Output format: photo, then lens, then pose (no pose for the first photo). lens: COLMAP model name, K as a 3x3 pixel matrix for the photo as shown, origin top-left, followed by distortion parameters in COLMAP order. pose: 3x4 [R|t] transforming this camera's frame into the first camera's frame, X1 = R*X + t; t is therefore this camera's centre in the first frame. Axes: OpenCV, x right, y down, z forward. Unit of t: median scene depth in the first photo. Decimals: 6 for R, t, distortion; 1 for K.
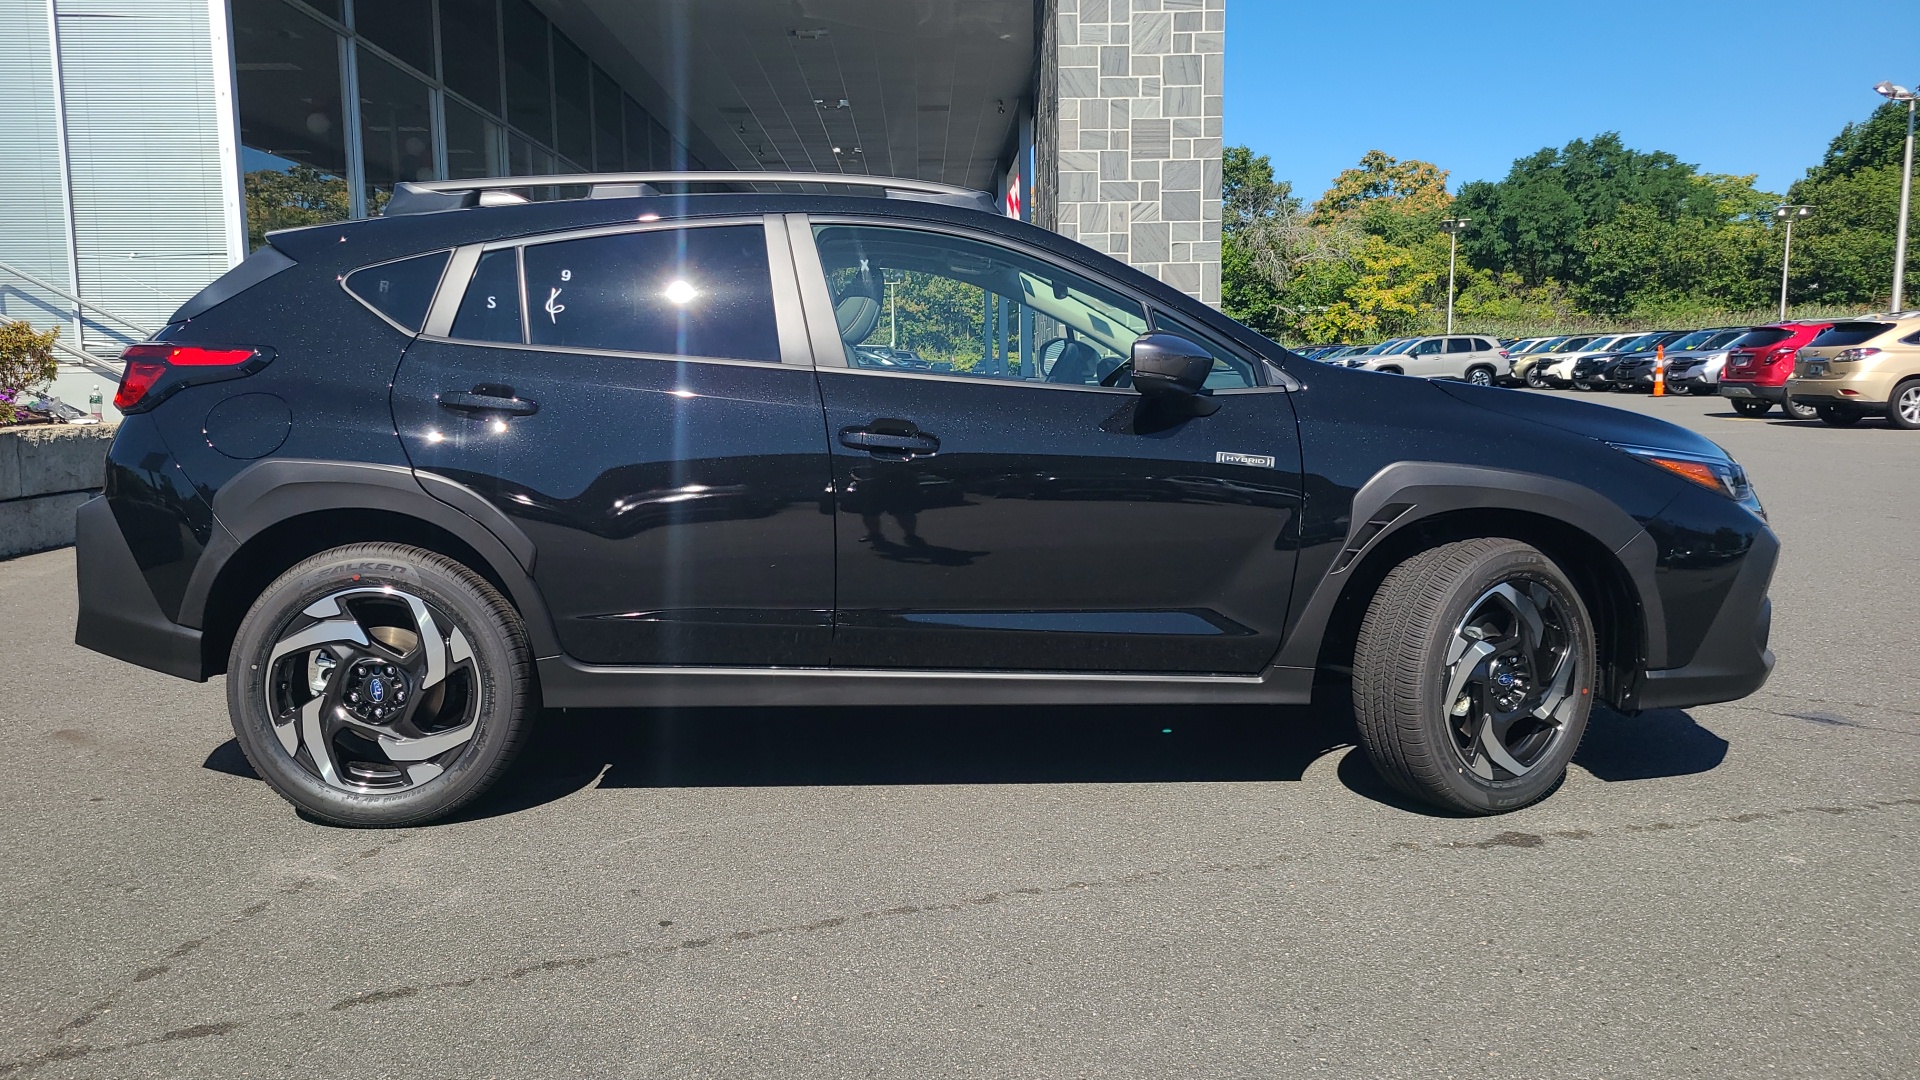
lens RADIAL K [[1469.8, 0, 960.0], [0, 1469.8, 540.0], [0, 0, 1]] dist [0.041036, -0.008451]
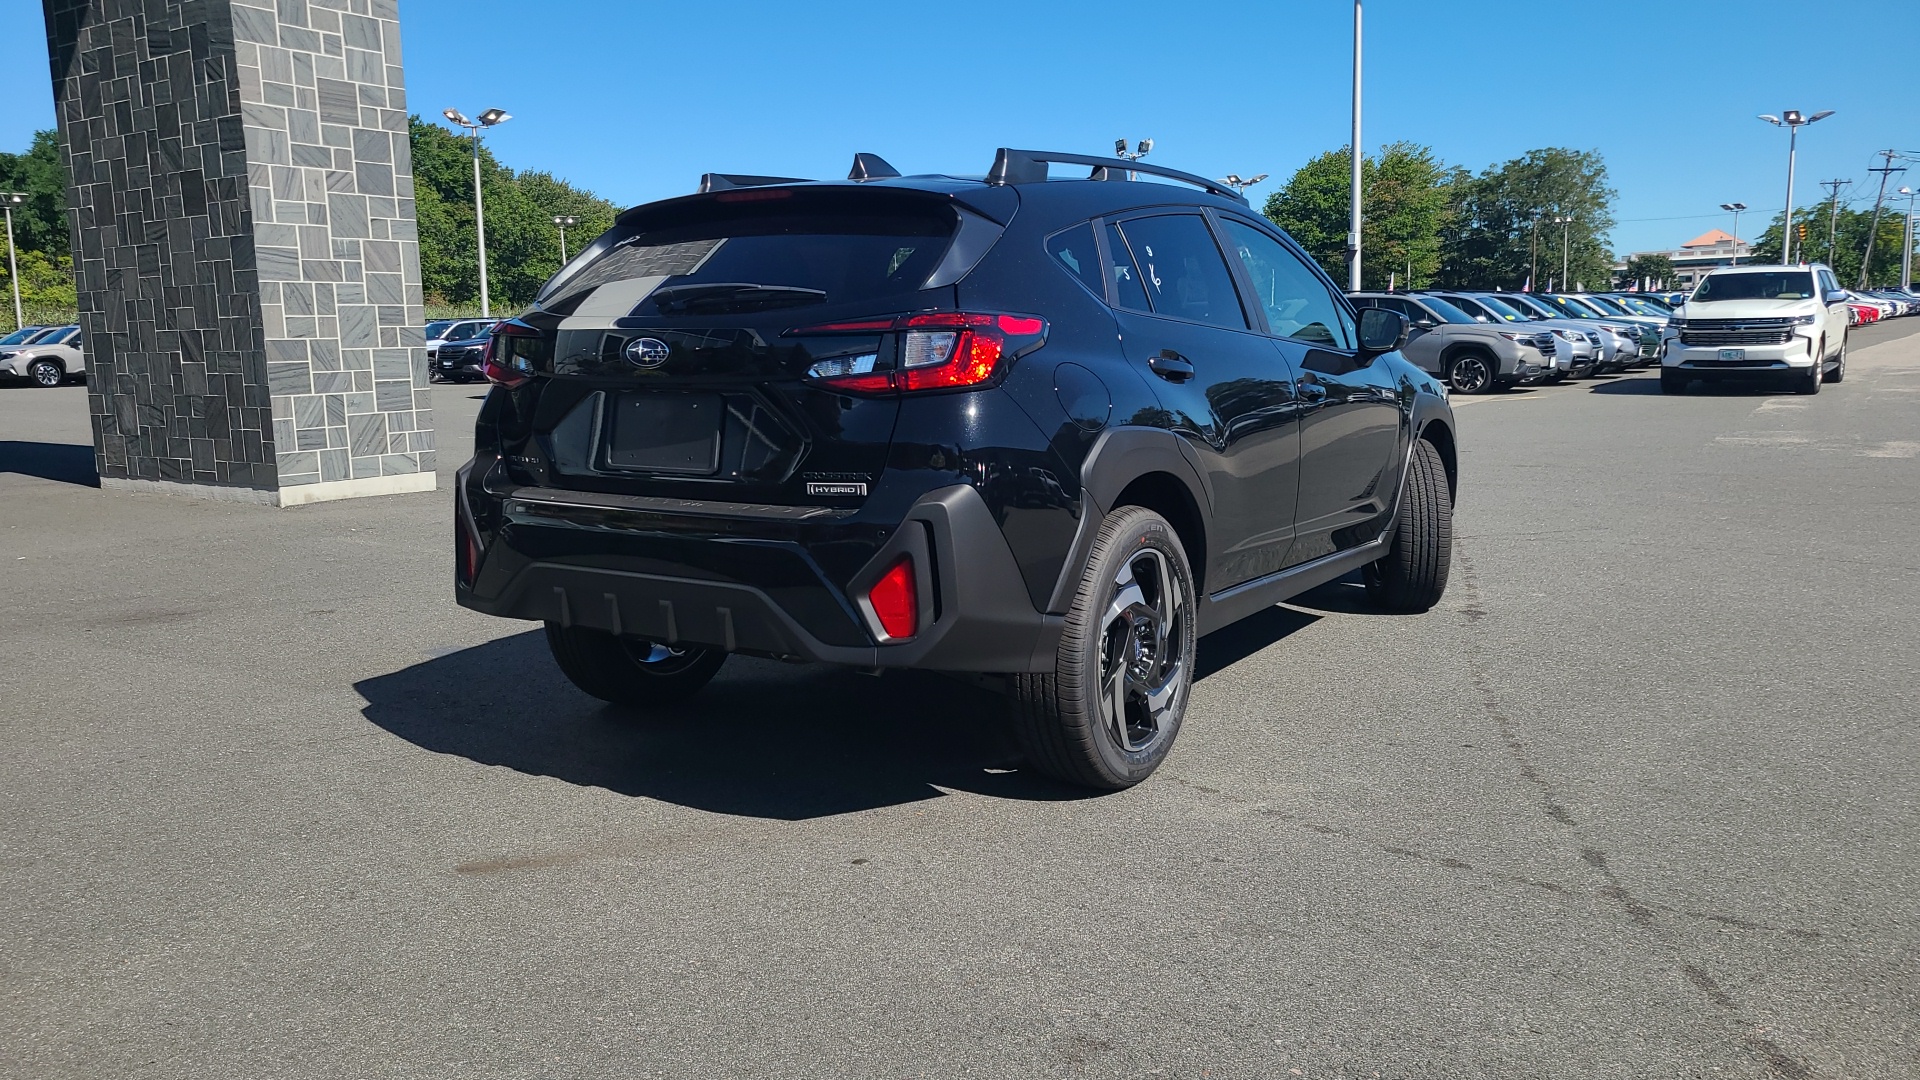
lens RADIAL K [[1453.0, 0, 946.6], [0, 1453.0, 555.3], [0, 0, 1]] dist [0.063856, -0.047972]
pose [[0.555402, -0.125142, 0.822112, -0.447676], [0.112358, 0.990839, 0.074919, -0.018564], [-0.823957, 0.050761, 0.564375, 0.184763]]
